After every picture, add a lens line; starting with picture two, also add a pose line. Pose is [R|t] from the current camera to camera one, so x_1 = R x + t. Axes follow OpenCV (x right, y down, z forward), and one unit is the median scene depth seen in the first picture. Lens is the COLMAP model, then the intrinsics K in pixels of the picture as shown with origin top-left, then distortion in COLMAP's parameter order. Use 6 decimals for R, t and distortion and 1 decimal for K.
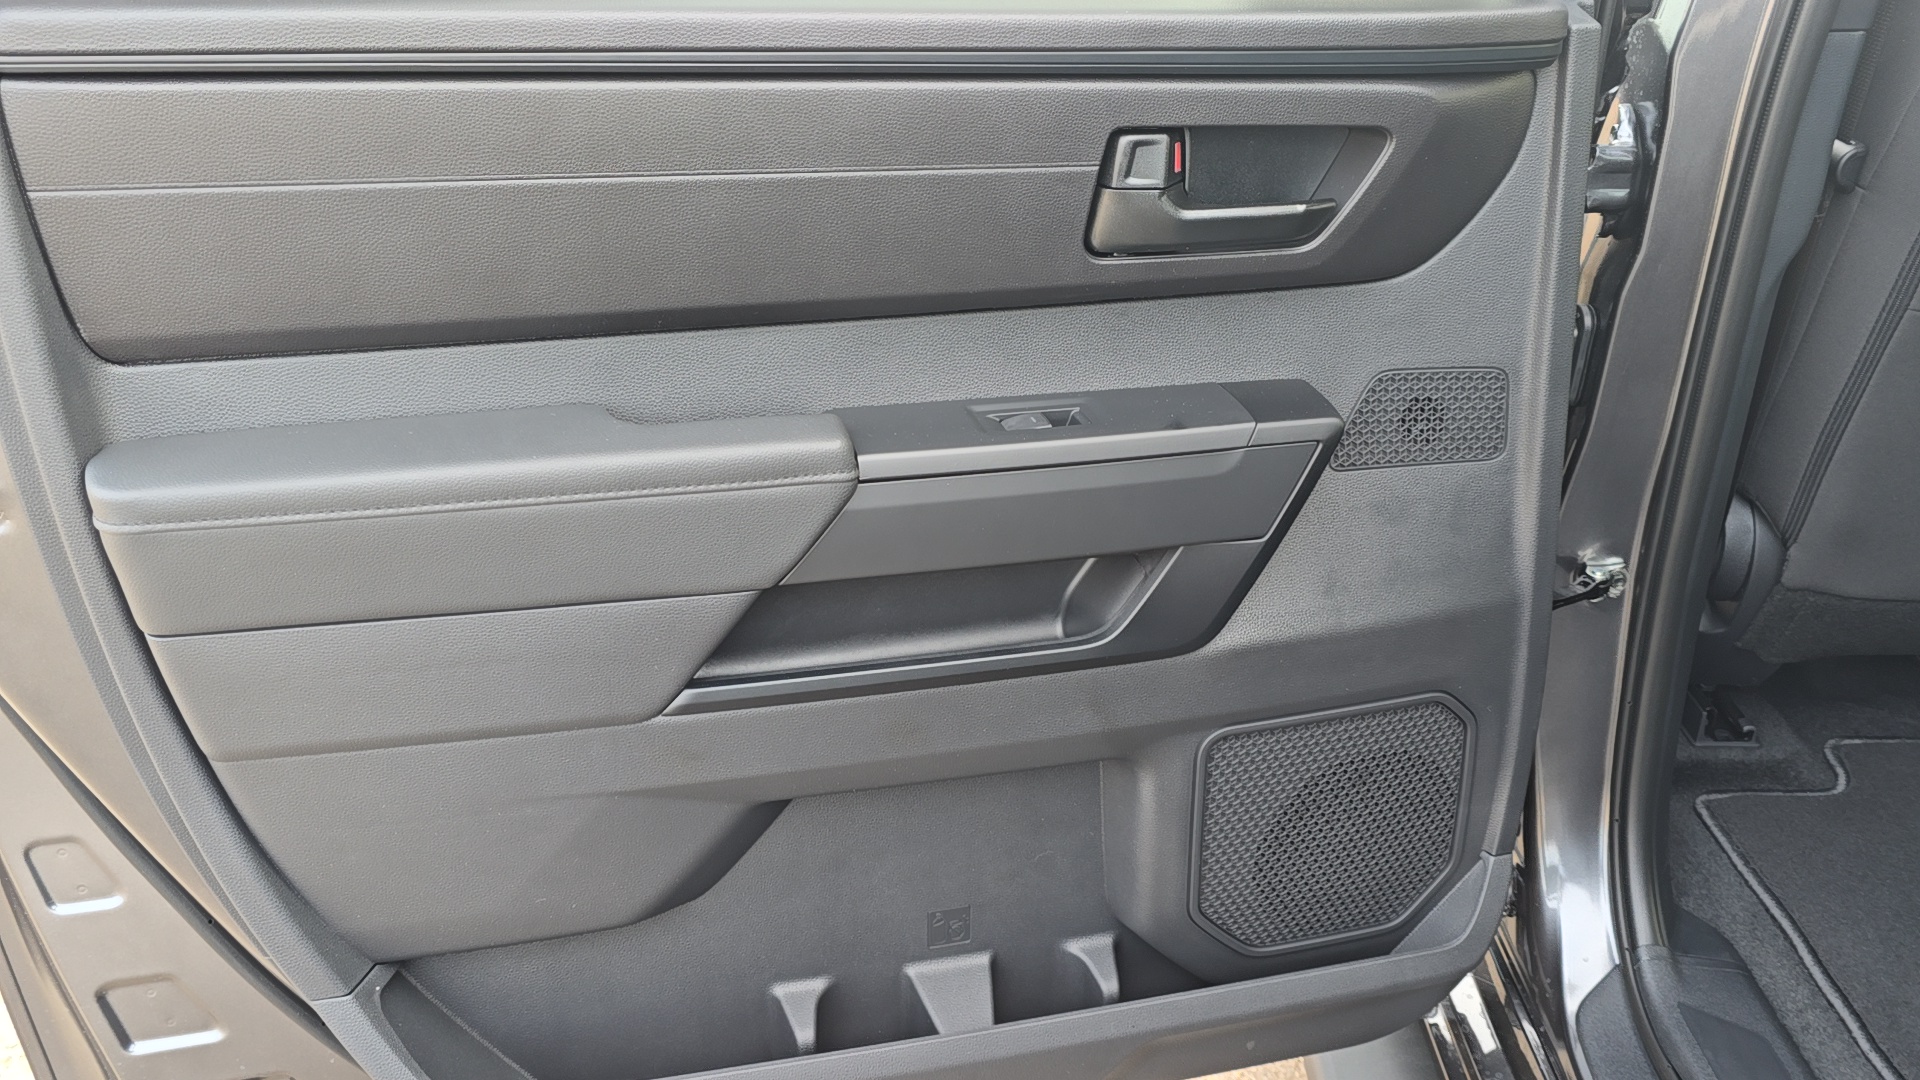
lens RADIAL K [[1622.2, 0, 961.1], [0, 1622.2, 530.0], [0, 0, 1]] dist [-0.000201, 0.001914]
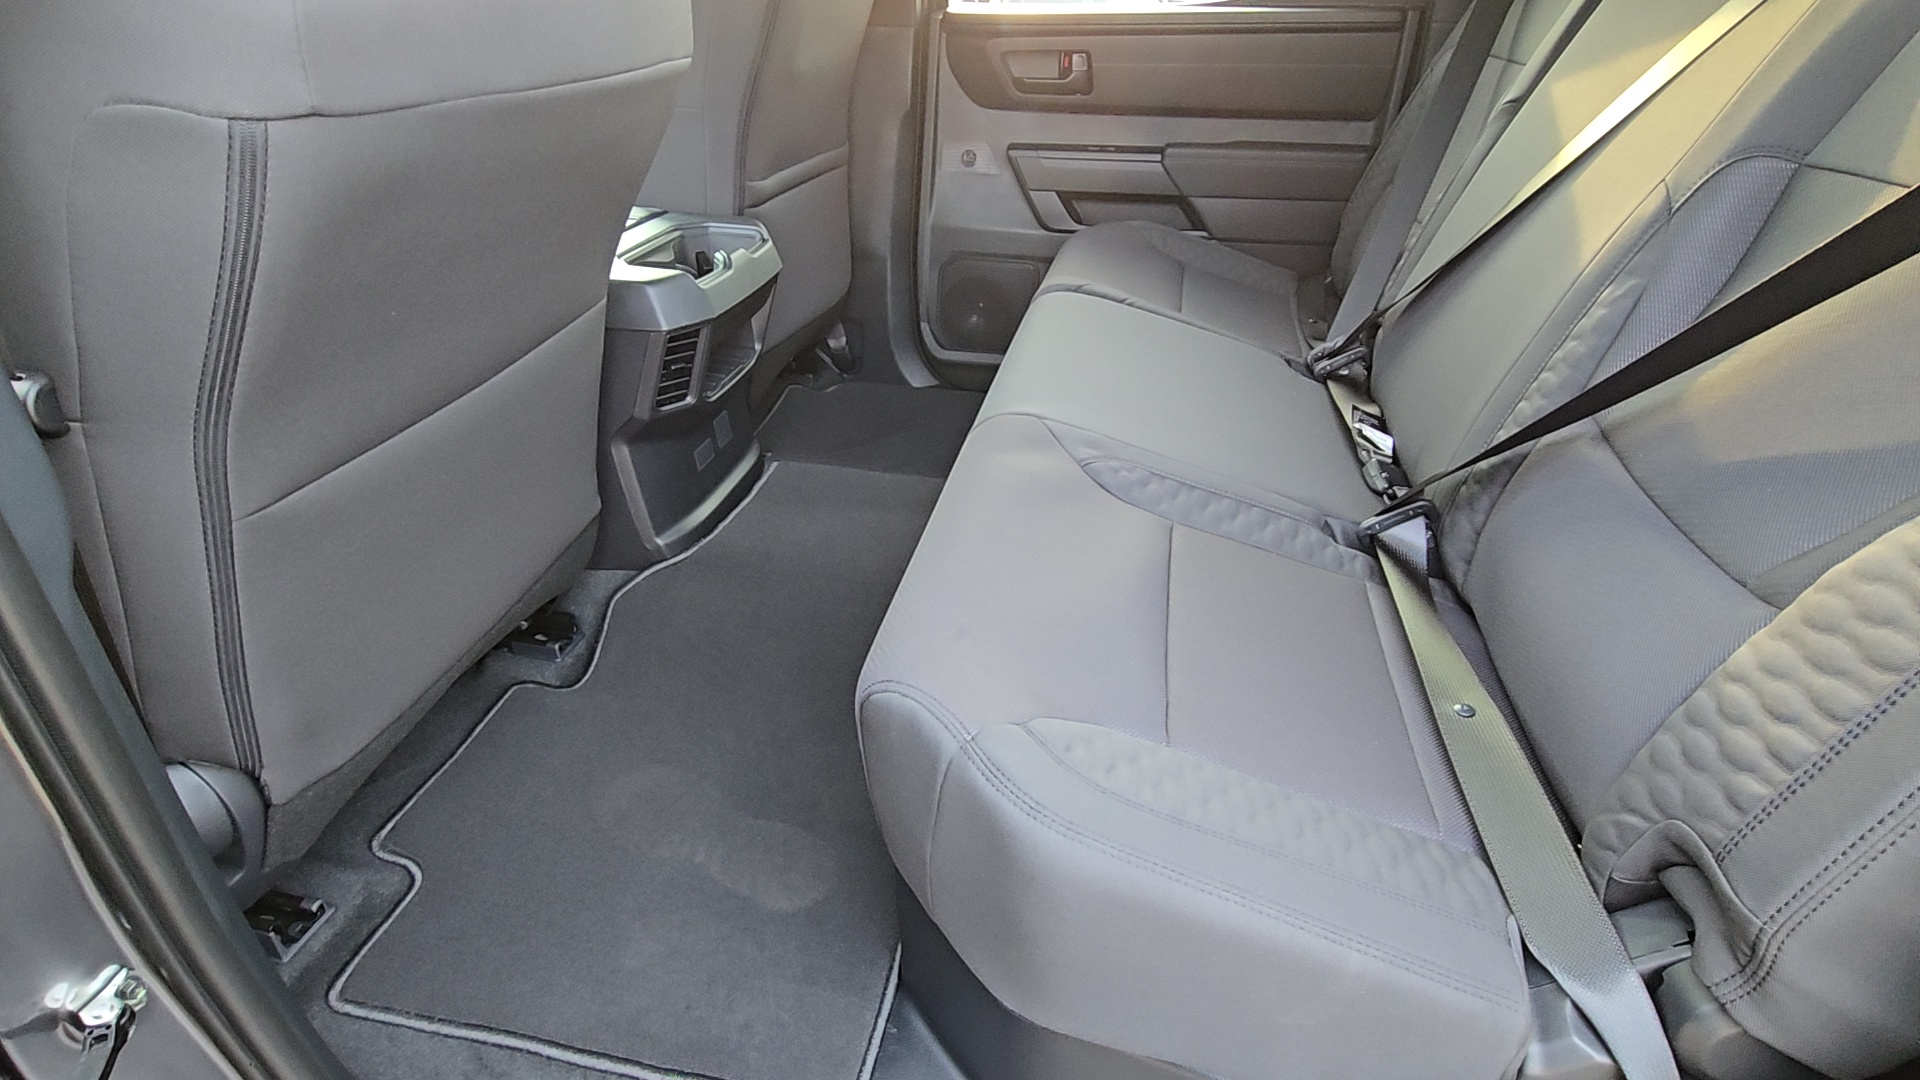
lens RADIAL K [[990.3, 0, 955.2], [0, 990.3, 544.5], [0, 0, 1]] dist [0.004610, -0.000117]
pose [[0.199173, -0.517435, 0.832220, 0.188771], [0.406232, 0.816427, 0.410393, -0.158135], [-0.891799, 0.256335, 0.372809, 0.403520]]
